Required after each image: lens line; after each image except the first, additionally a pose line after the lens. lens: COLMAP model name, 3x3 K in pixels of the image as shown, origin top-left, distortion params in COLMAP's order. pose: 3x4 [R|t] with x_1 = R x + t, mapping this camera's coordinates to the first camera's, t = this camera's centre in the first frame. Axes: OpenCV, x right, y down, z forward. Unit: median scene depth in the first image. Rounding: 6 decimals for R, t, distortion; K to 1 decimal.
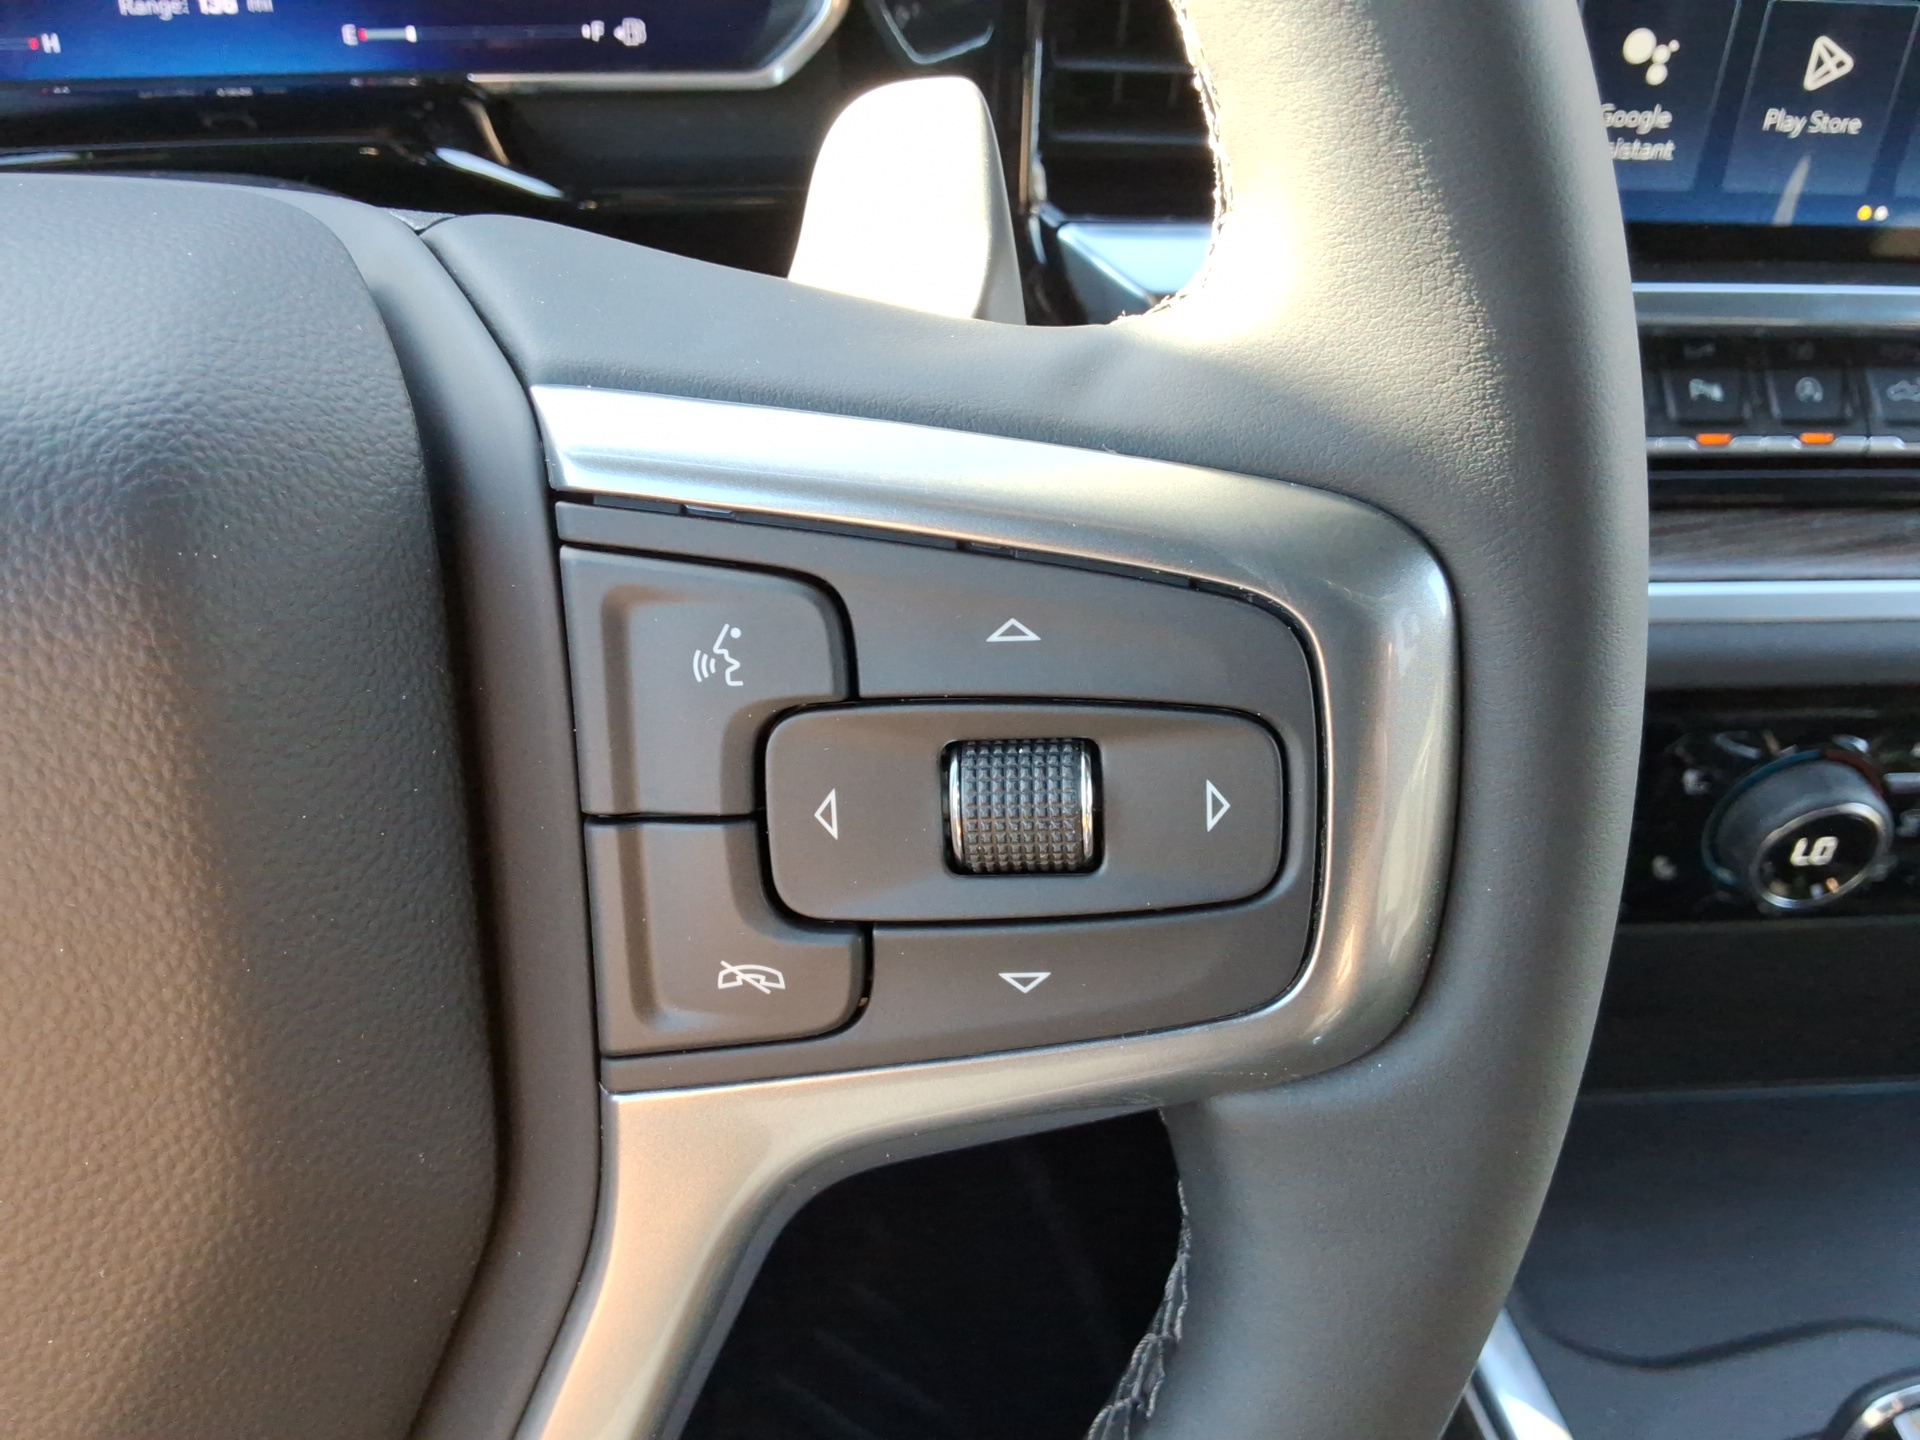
lens RADIAL K [[1608.0, 0, 963.3], [0, 1608.0, 737.8], [0, 0, 1]] dist [0.085380, -0.168145]
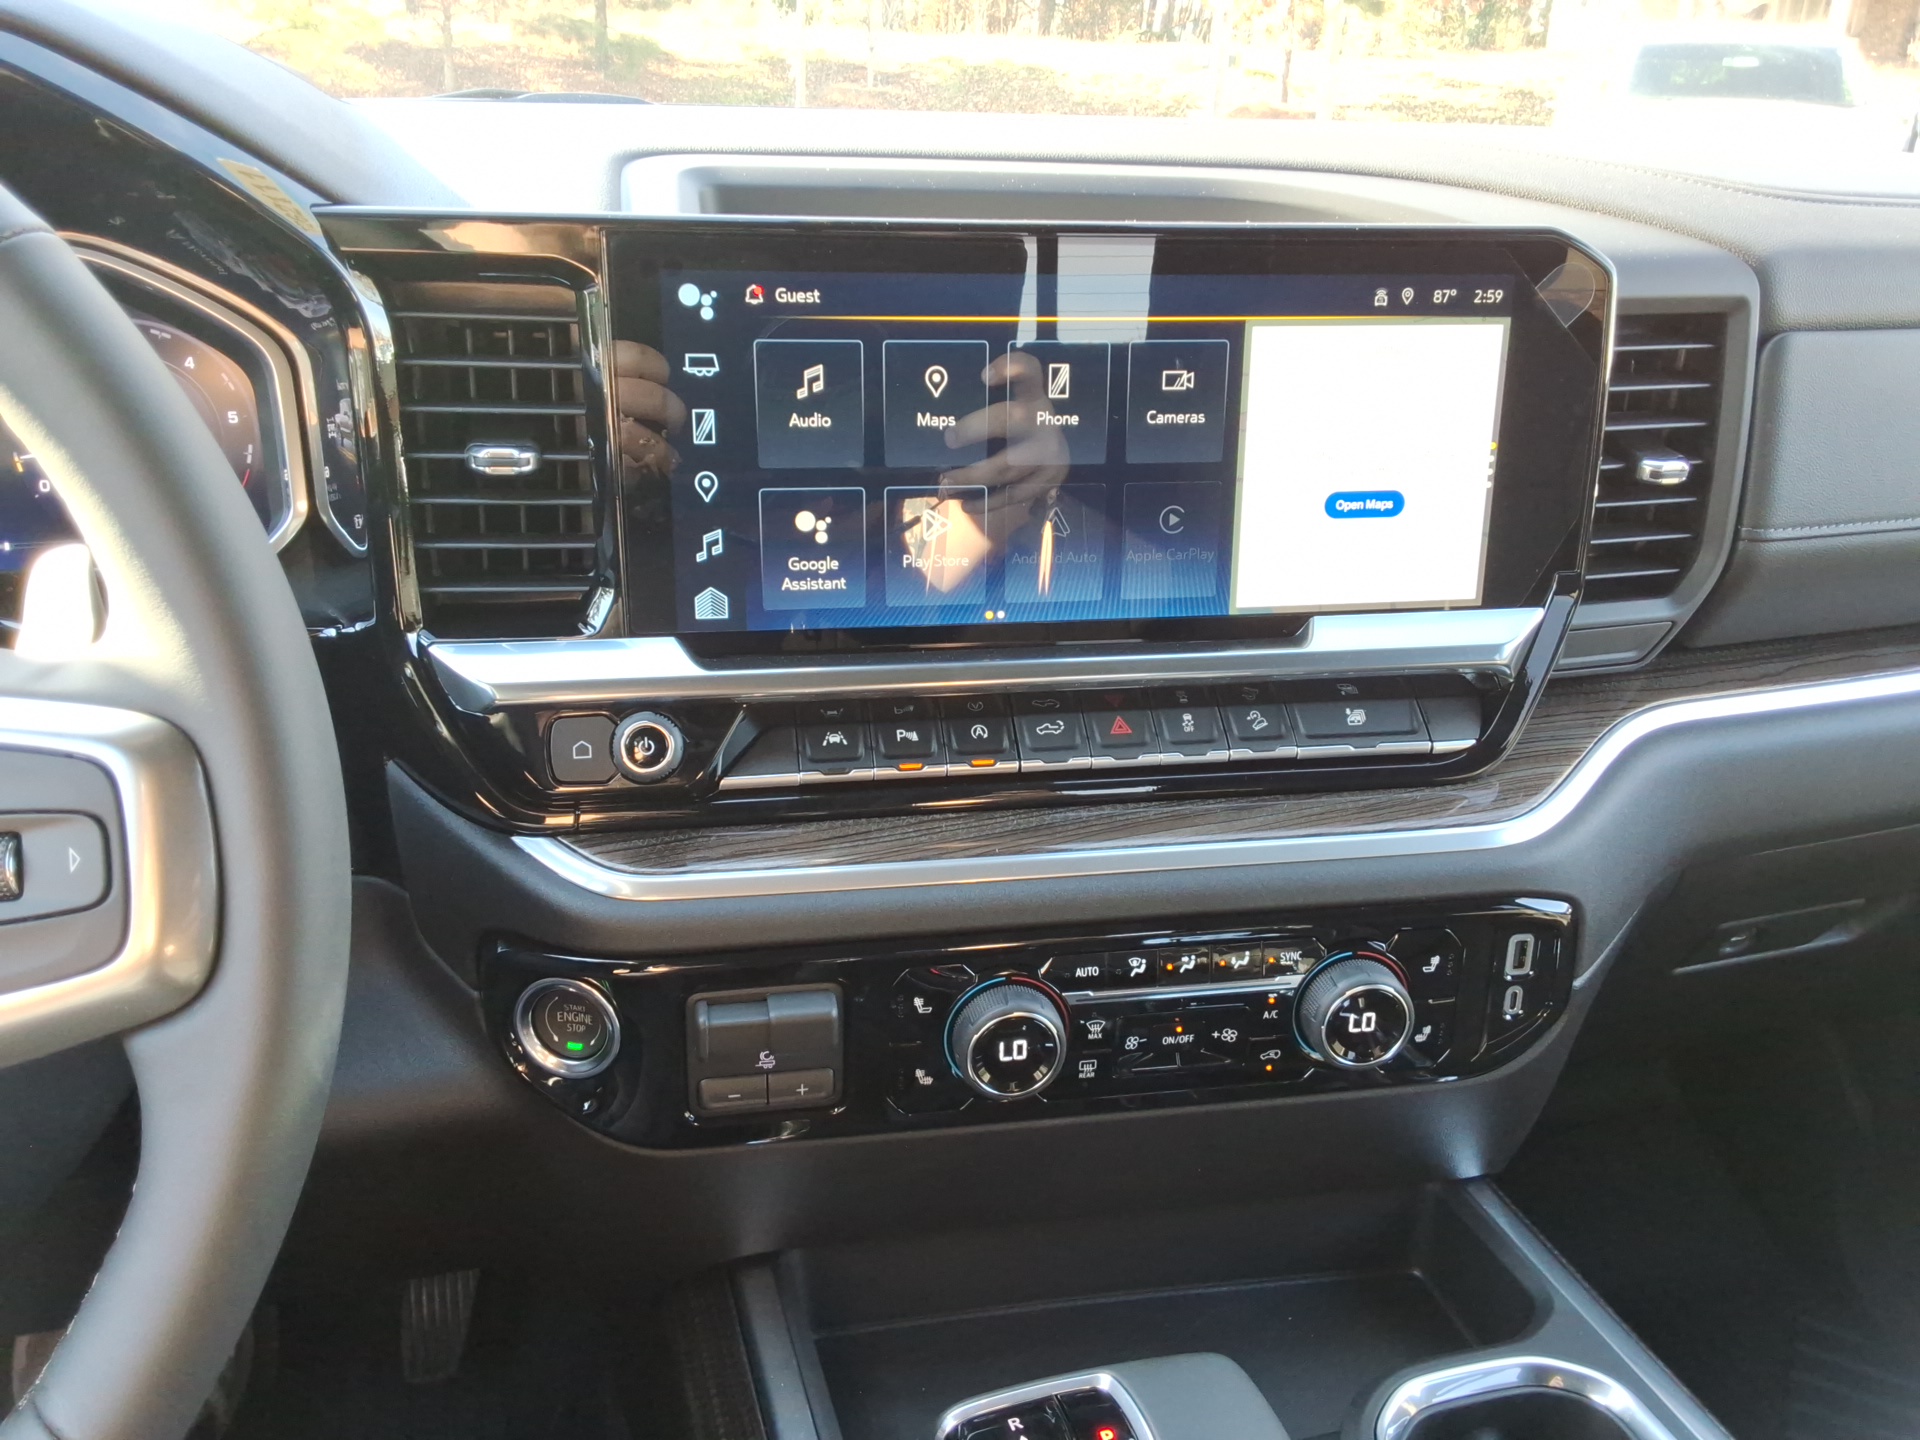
lens RADIAL K [[1564.6, 0, 972.9], [0, 1564.6, 697.2], [0, 0, 1]] dist [0.129373, -0.221986]
pose [[0.993715, -0.048830, 0.100723, 0.416509], [0.076931, 0.951564, -0.297671, 0.201457], [-0.081309, 0.303549, 0.949340, -0.405801]]
